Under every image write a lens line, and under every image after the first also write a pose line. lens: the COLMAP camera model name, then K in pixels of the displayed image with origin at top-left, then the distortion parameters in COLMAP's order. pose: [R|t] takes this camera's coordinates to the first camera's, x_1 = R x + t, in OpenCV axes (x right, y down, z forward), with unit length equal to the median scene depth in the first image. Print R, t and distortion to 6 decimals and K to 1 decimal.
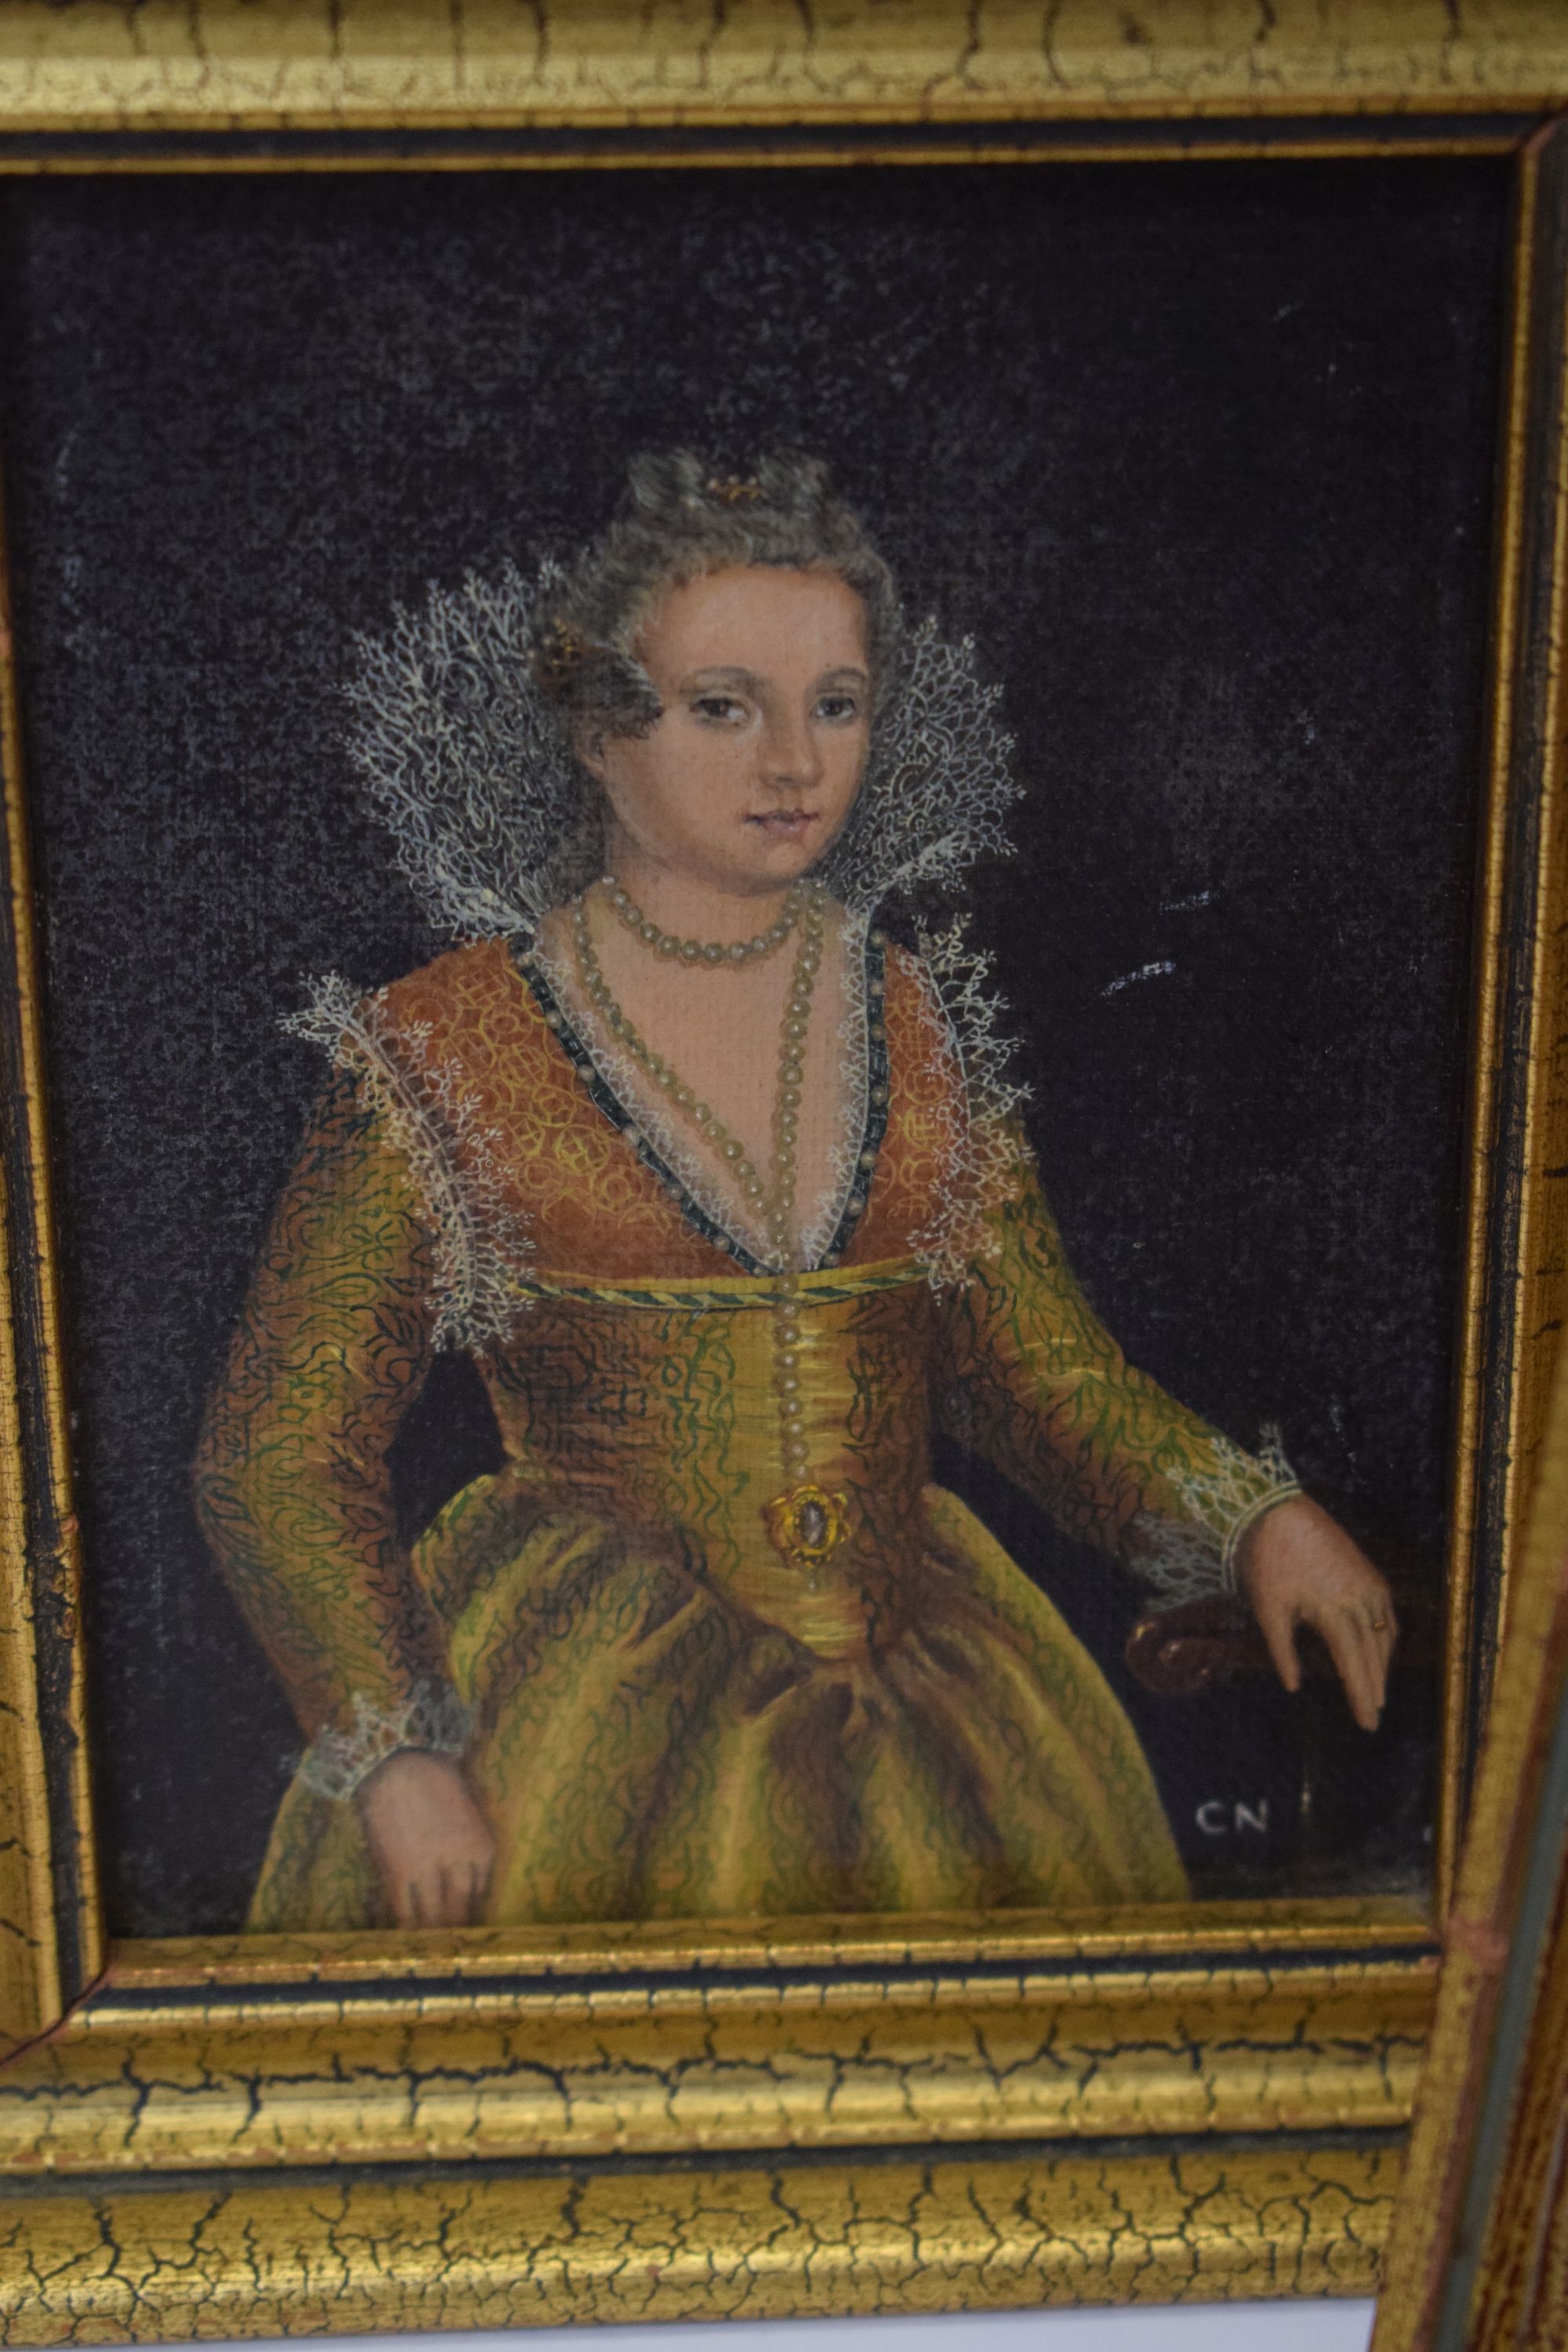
lens RADIAL K [[5502.9, 0, 784.0], [0, 5502.9, 1176.0], [0, 0, 1]] dist [0.073340, -0.162712]
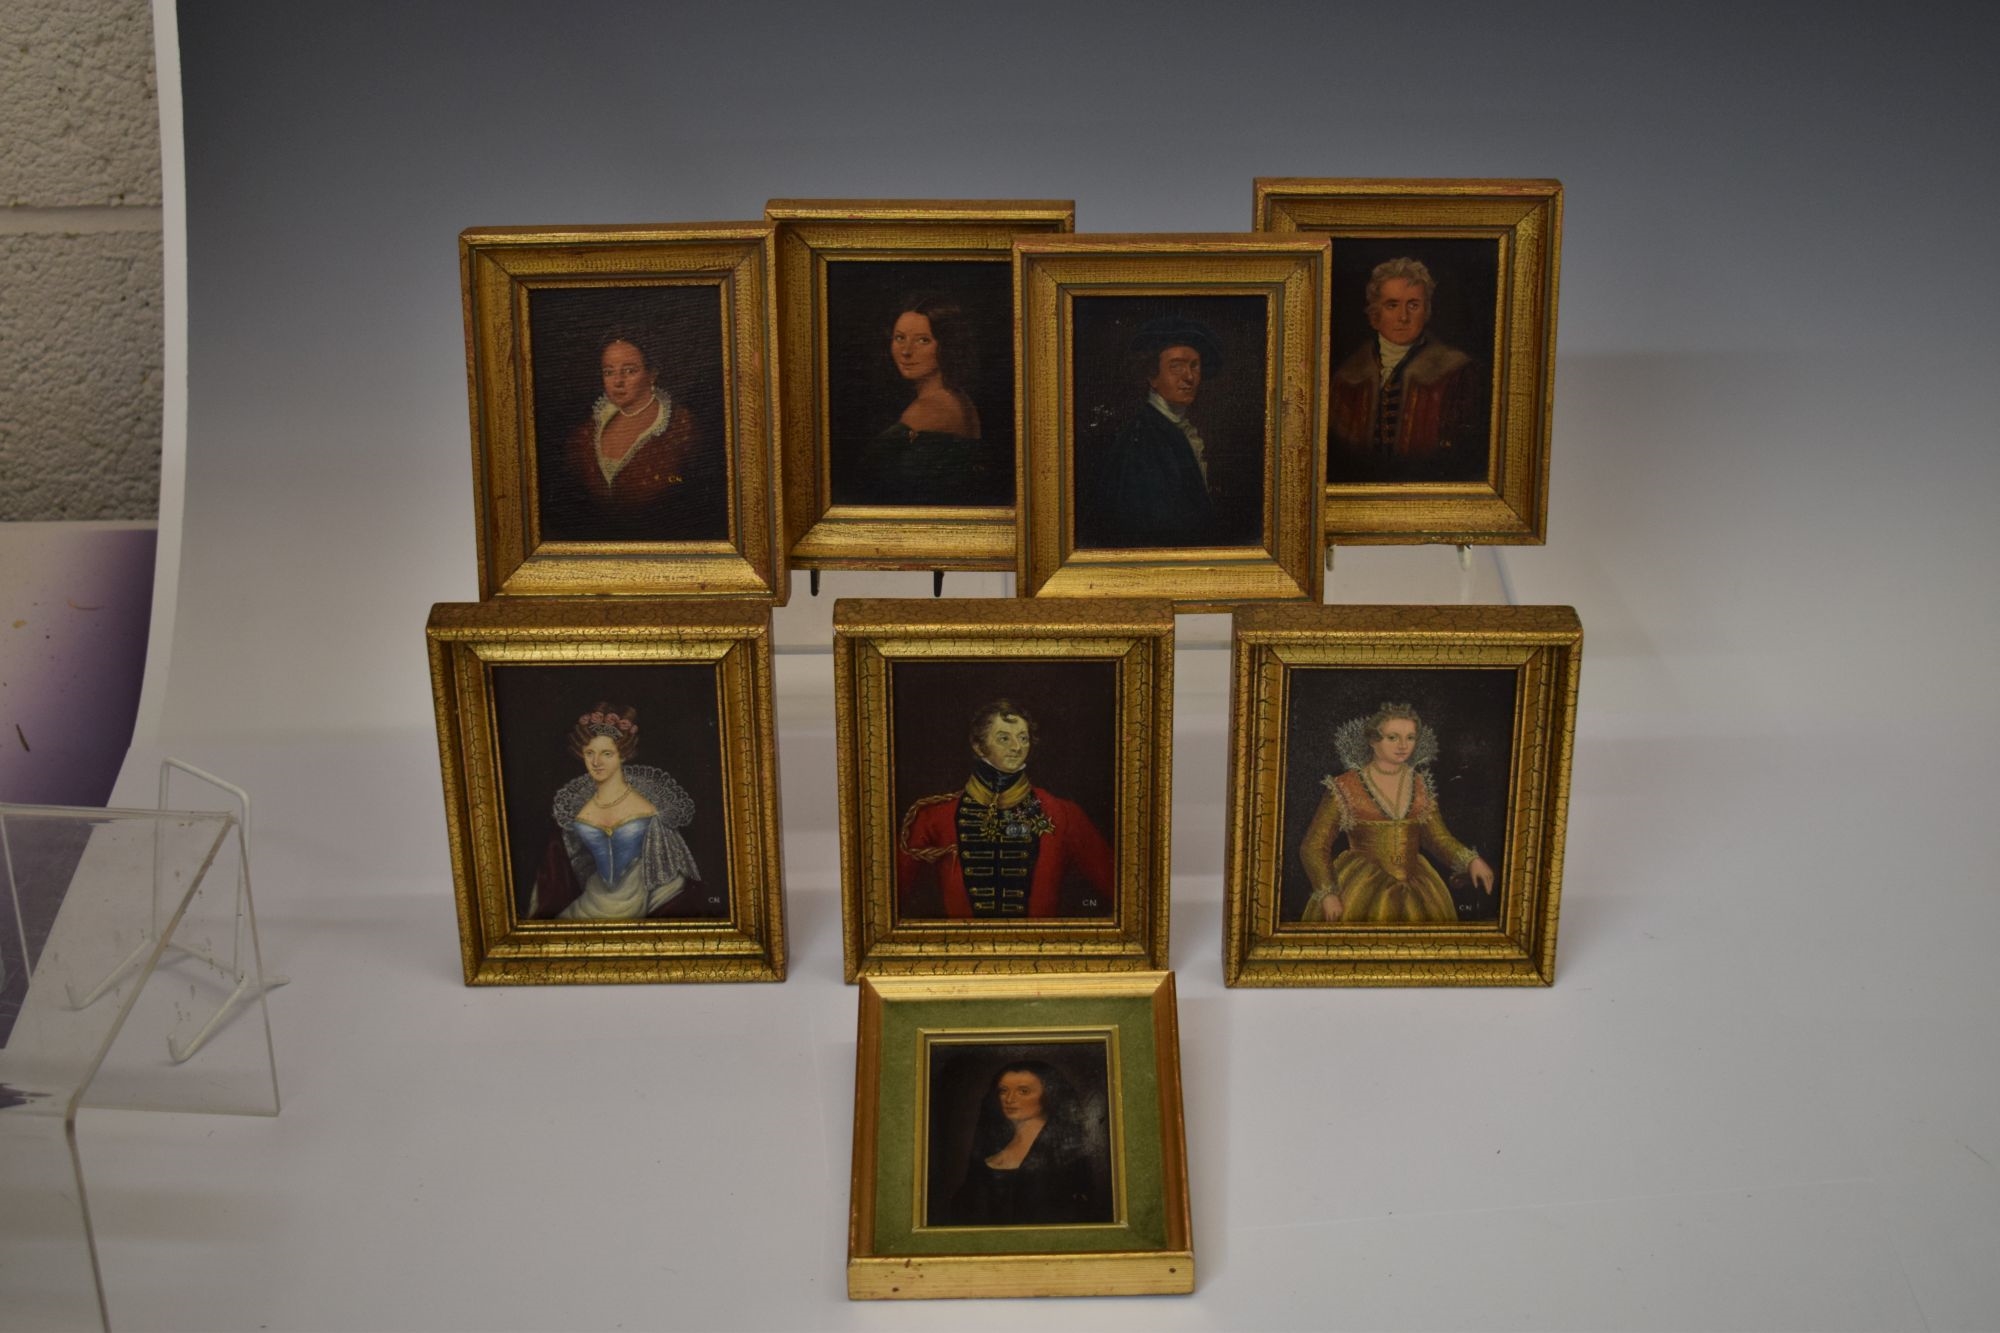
lens RADIAL K [[3239.5, 0, 1000.0], [0, 3239.5, 666.5], [0, 0, 1]] dist [0.020544, 0.016298]
pose [[0.998197, 0.026460, -0.053883, -0.249944], [-0.022564, 0.997173, 0.071676, -0.400666], [0.055627, -0.070331, 0.995971, -2.613322]]
